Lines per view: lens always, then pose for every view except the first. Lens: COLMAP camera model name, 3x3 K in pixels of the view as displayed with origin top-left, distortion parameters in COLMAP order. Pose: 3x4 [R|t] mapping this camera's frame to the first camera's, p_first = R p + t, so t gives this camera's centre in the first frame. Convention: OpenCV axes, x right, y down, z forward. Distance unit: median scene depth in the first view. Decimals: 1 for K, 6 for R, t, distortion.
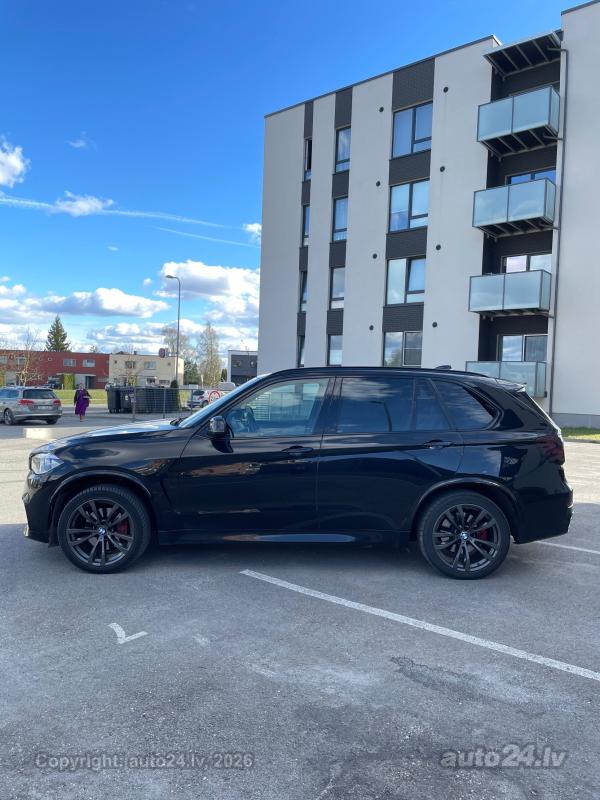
lens RADIAL K [[602.5, 0, 297.0], [0, 602.5, 399.9], [0, 0, 1]] dist [0.091522, -0.122287]
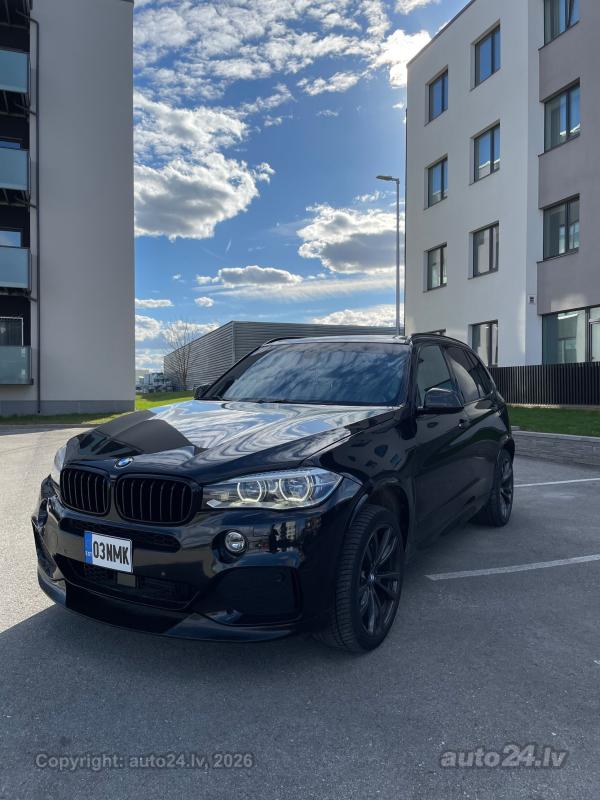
lens RADIAL K [[602.5, 0, 297.0], [0, 602.5, 399.9], [0, 0, 1]] dist [0.091522, -0.122287]
pose [[0.502130, -0.045098, 0.863616, -0.914889], [0.033738, 0.998901, 0.032546, 0.010731], [-0.864134, 0.012795, 0.503099, 0.772865]]
